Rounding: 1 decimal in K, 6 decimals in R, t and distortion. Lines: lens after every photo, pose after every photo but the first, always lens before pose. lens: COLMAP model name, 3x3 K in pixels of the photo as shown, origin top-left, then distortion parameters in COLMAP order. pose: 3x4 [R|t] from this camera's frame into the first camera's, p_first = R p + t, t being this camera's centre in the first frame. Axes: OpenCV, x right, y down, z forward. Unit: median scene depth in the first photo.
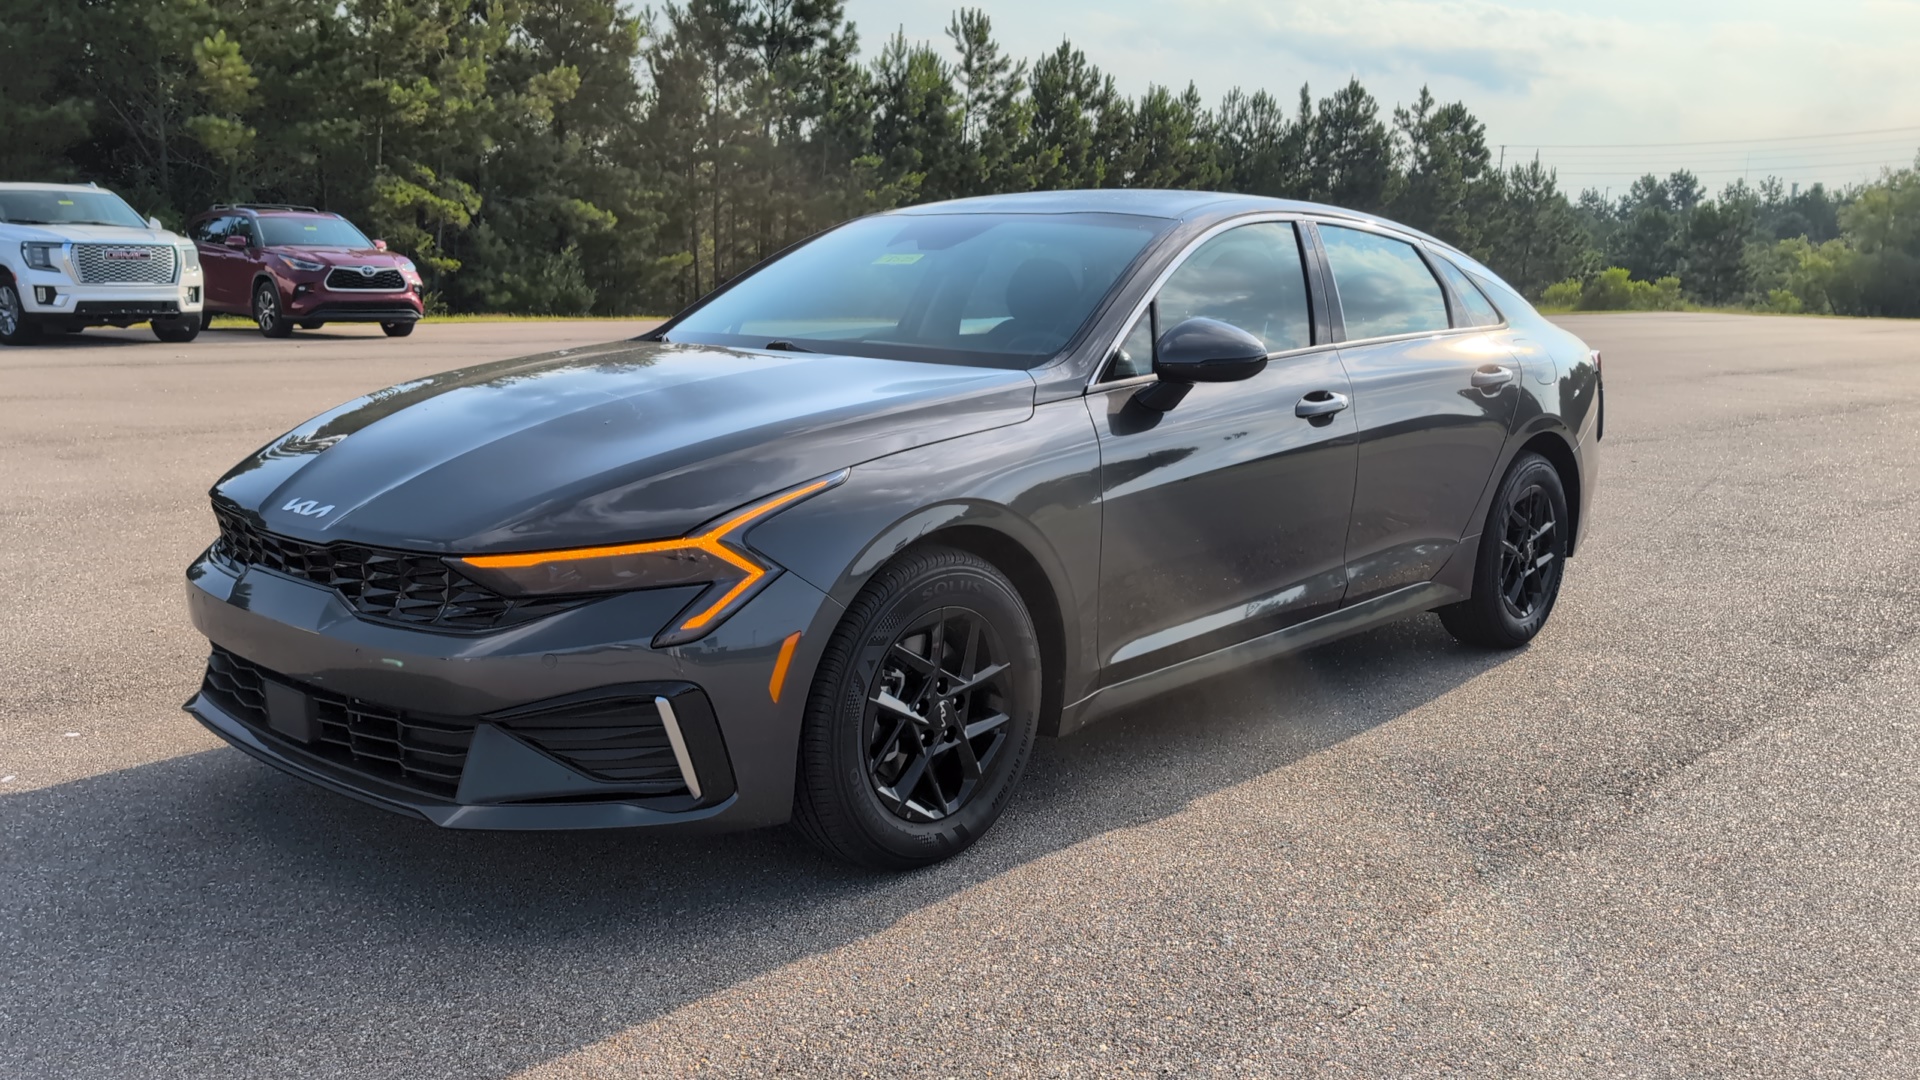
lens RADIAL K [[1606.4, 0, 960.0], [0, 1606.4, 540.0], [0, 0, 1]] dist [0.033806, -0.065304]
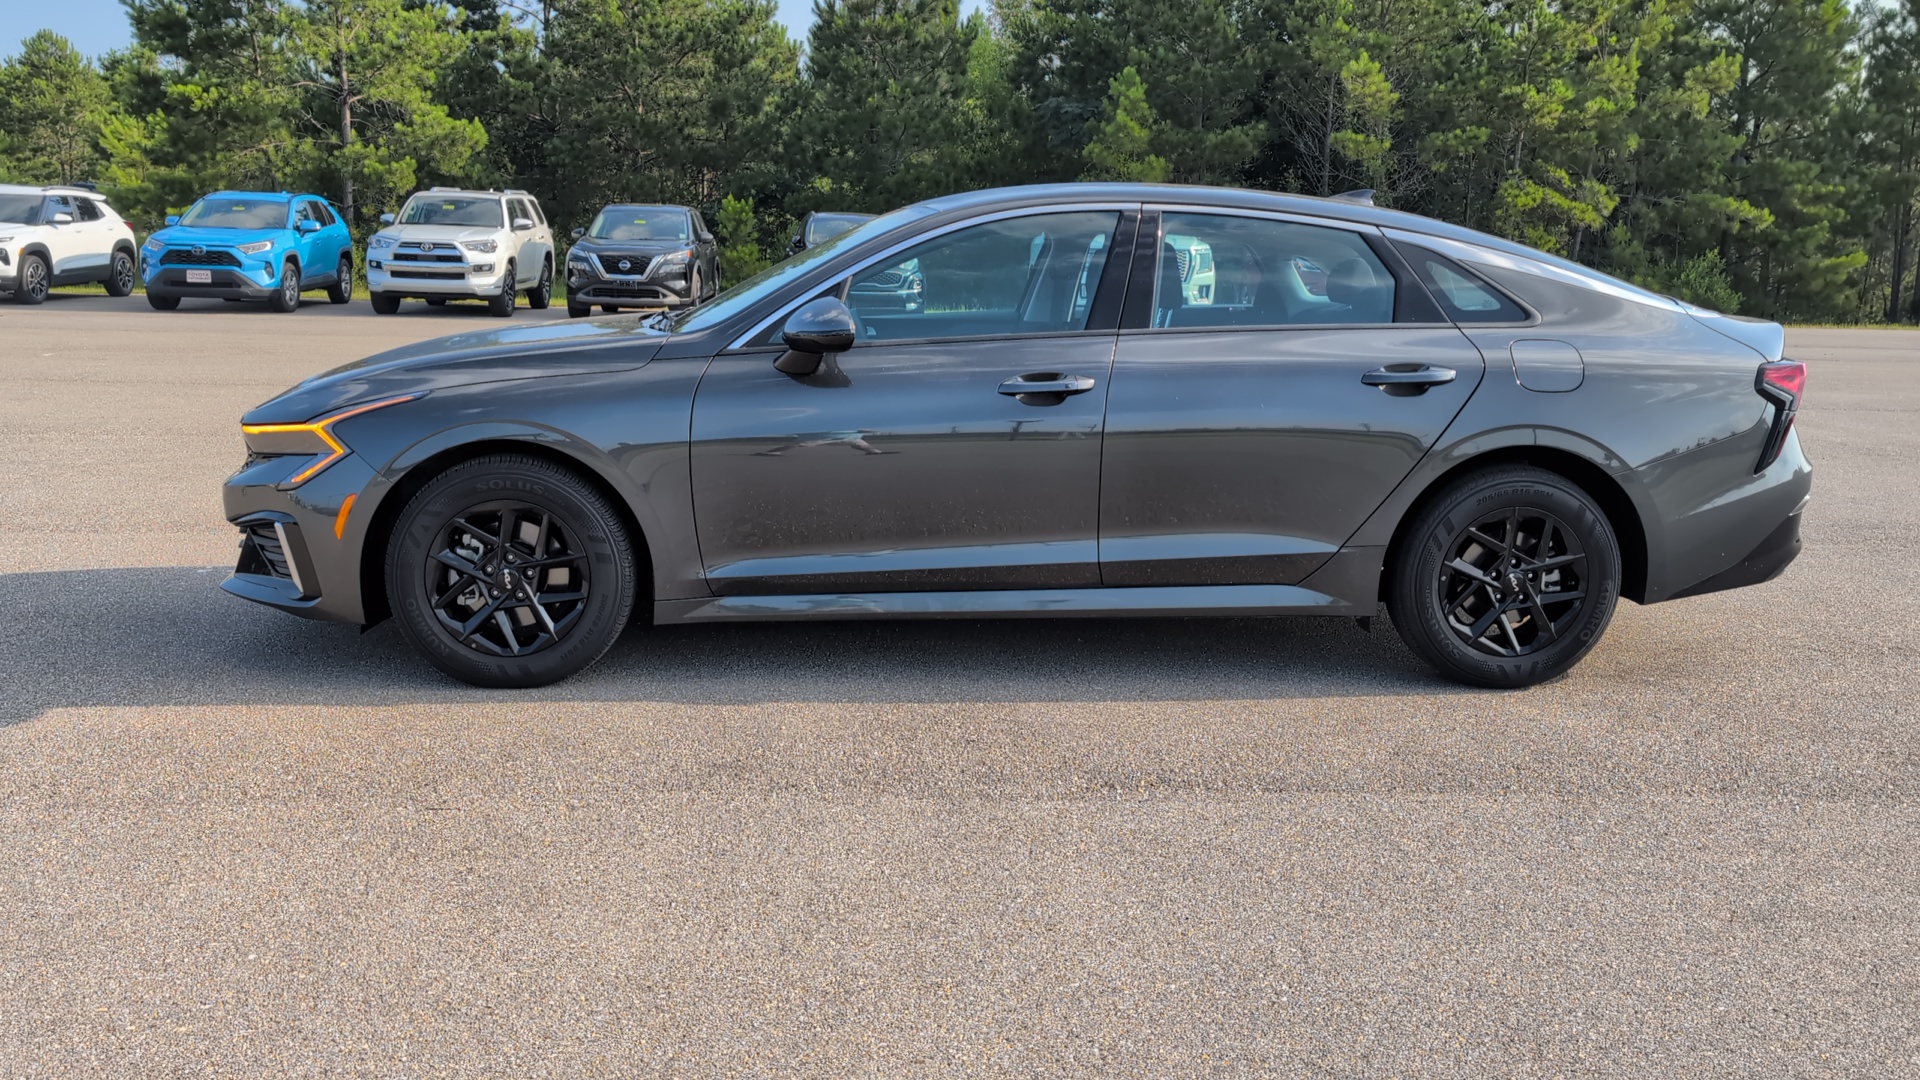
lens RADIAL K [[1606.4, 0, 960.0], [0, 1606.4, 540.0], [0, 0, 1]] dist [0.033806, -0.065304]
pose [[0.722046, 0.118240, -0.681666, 0.114477], [-0.120016, 0.991756, 0.044902, -0.003068], [0.681355, 0.049389, 0.730284, 0.024949]]
